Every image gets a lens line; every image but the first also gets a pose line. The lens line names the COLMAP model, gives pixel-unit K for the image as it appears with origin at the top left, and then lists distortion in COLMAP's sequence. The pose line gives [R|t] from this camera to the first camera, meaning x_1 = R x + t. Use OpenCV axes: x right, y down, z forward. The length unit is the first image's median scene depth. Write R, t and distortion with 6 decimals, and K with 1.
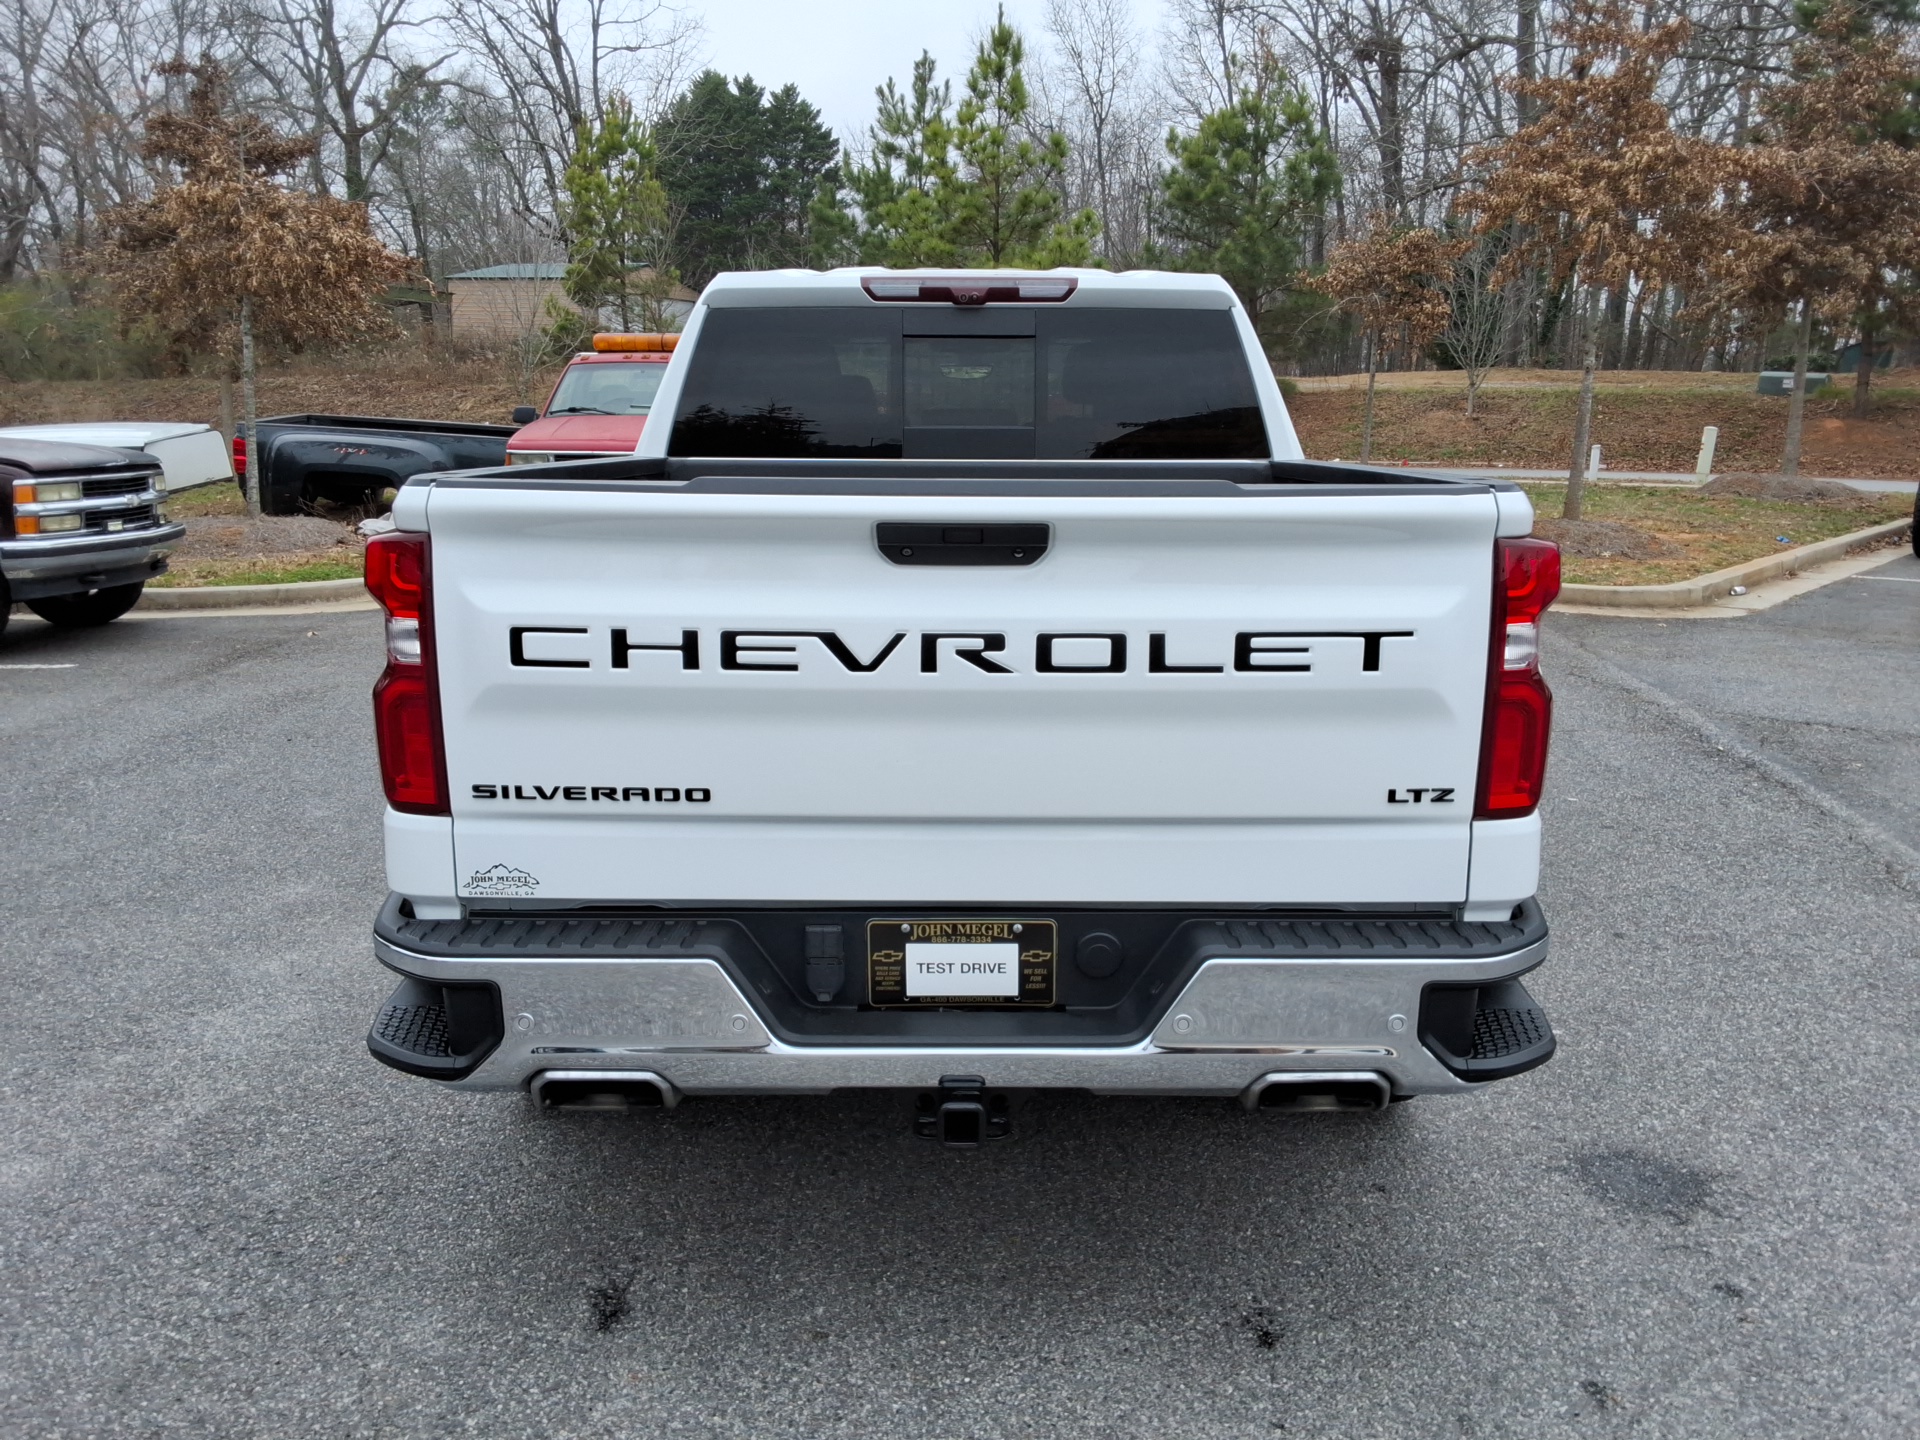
lens RADIAL K [[1542.1, 0, 969.2], [0, 1542.1, 714.6], [0, 0, 1]] dist [0.097178, -0.148938]
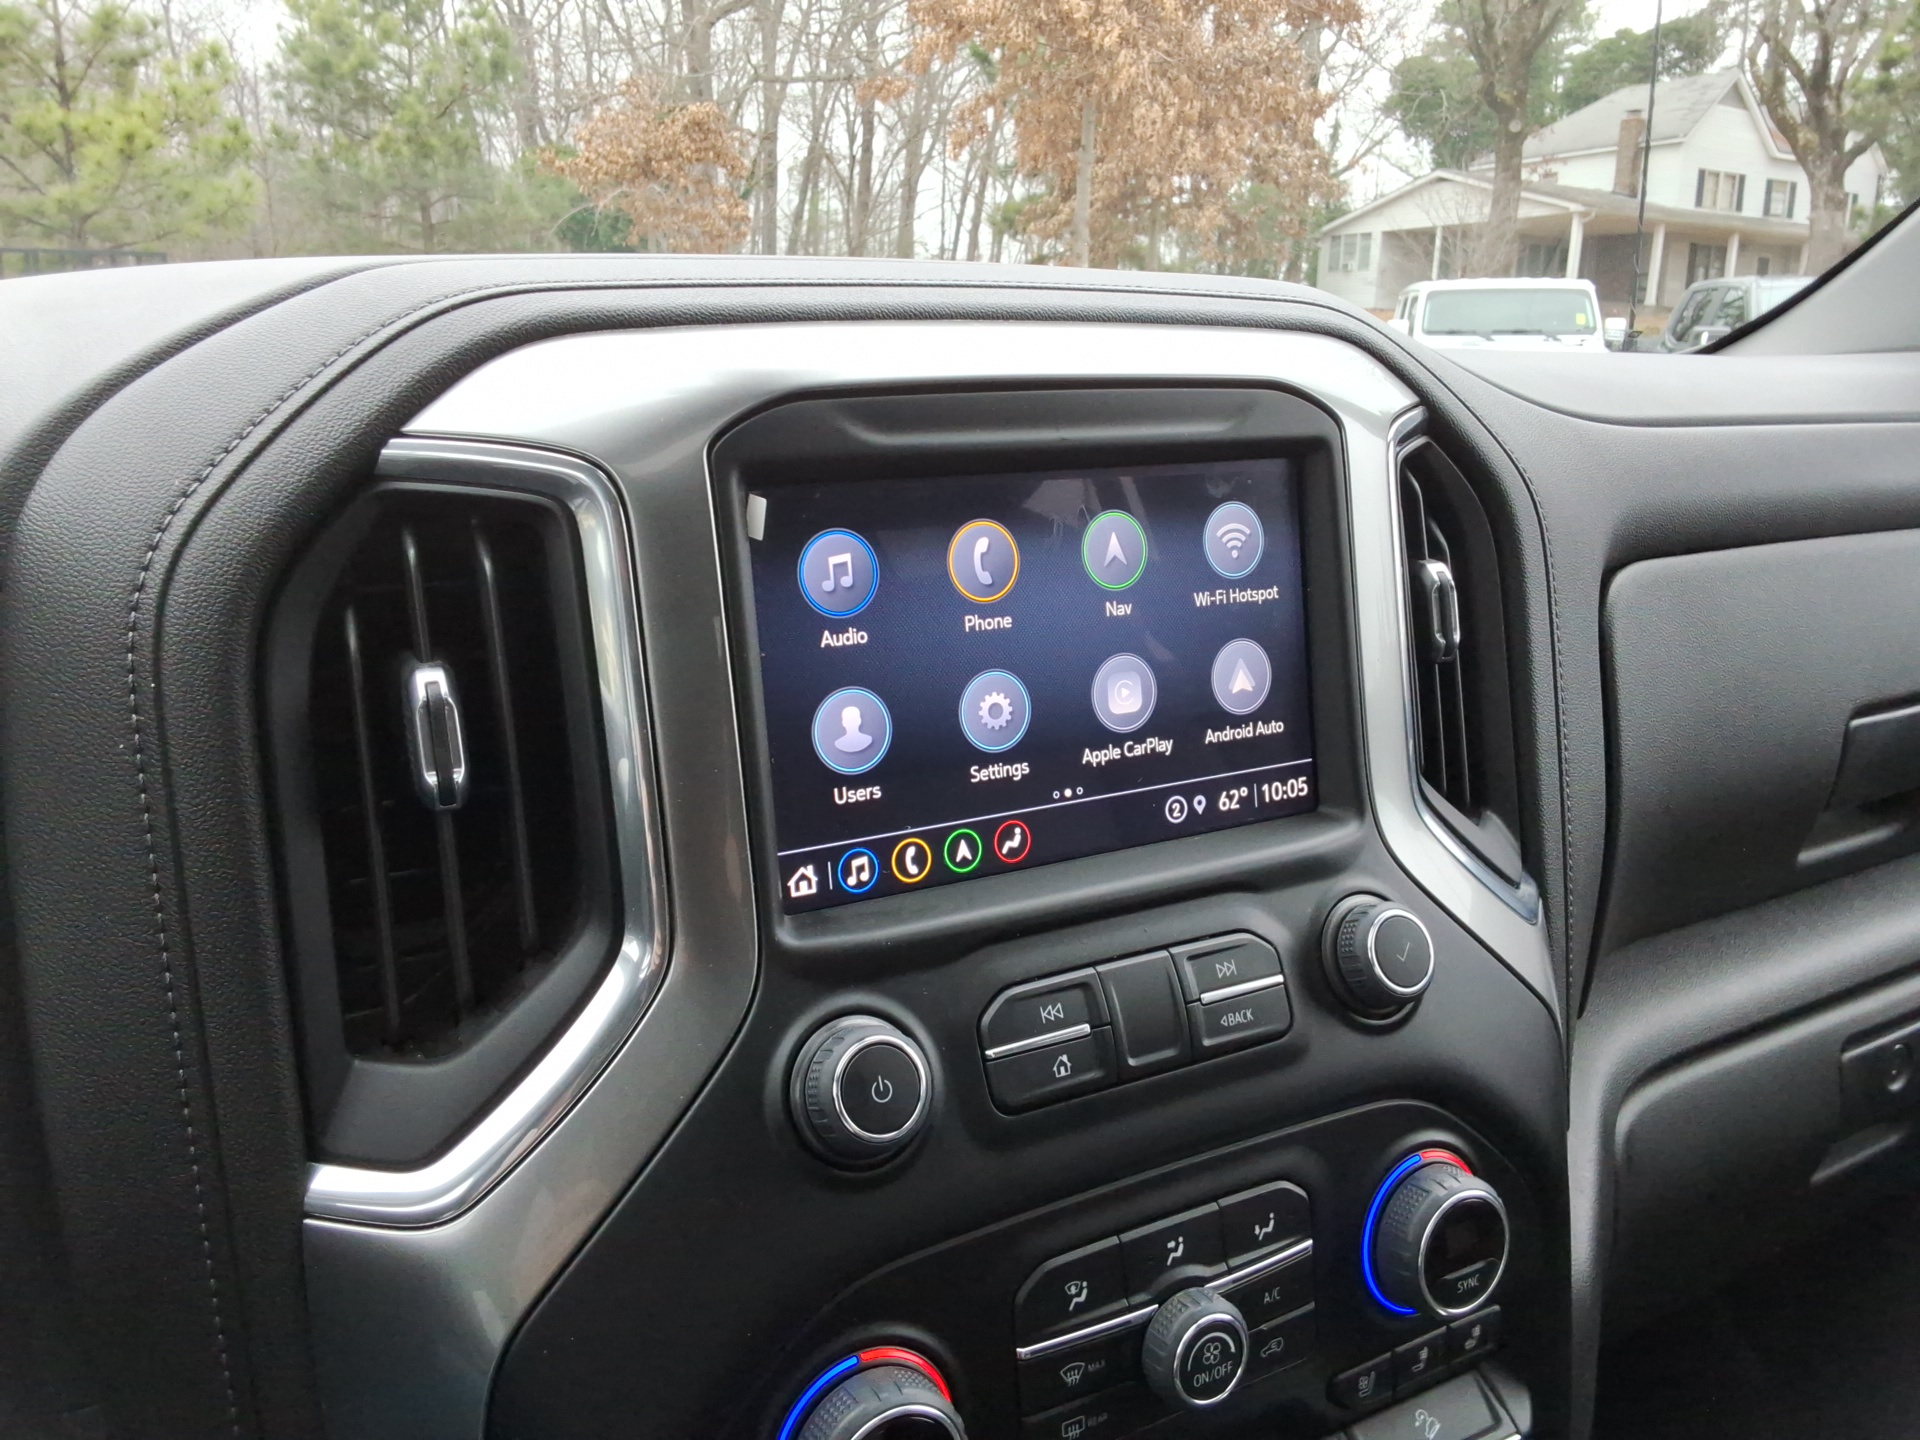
lens RADIAL K [[1542.1, 0, 977.9], [0, 1542.1, 703.3], [0, 0, 1]] dist [0.097178, -0.148938]
pose [[0.859612, -0.116217, 0.497555, -0.064999], [0.100794, 0.993224, 0.057855, -0.328509], [-0.500907, 0.000418, 0.865501, 1.805452]]
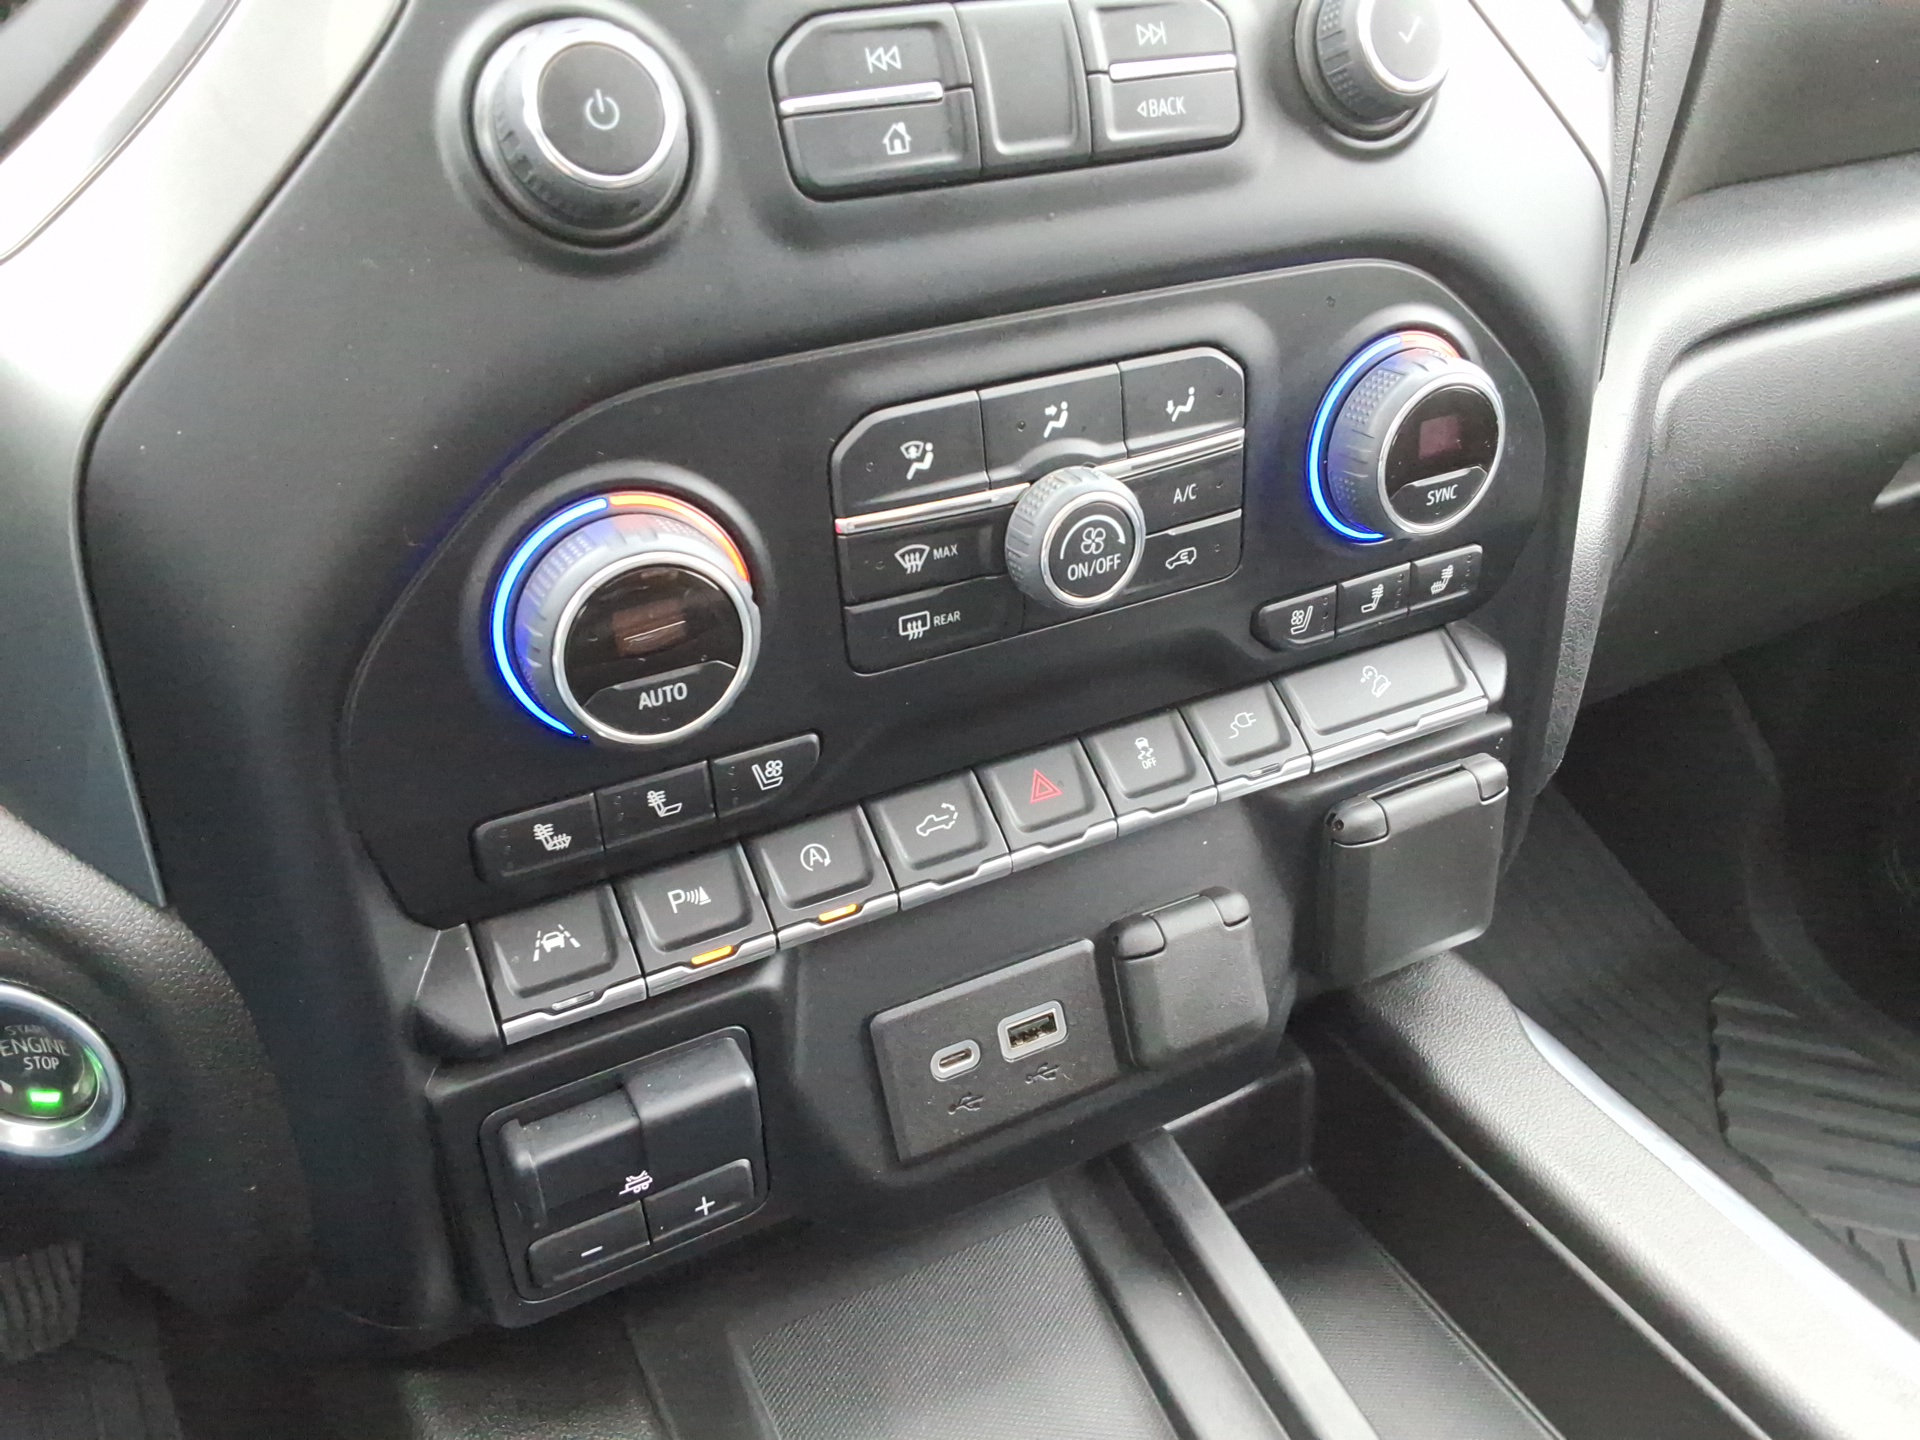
lens RADIAL K [[1500.3, 0, 959.9], [0, 1500.3, 702.3], [0, 0, 1]] dist [0.057378, -0.038951]
pose [[0.883288, -0.251991, 0.395351, -0.041996], [0.093135, 0.920776, 0.378809, -0.297779], [-0.459487, -0.297777, 0.836780, 1.824723]]
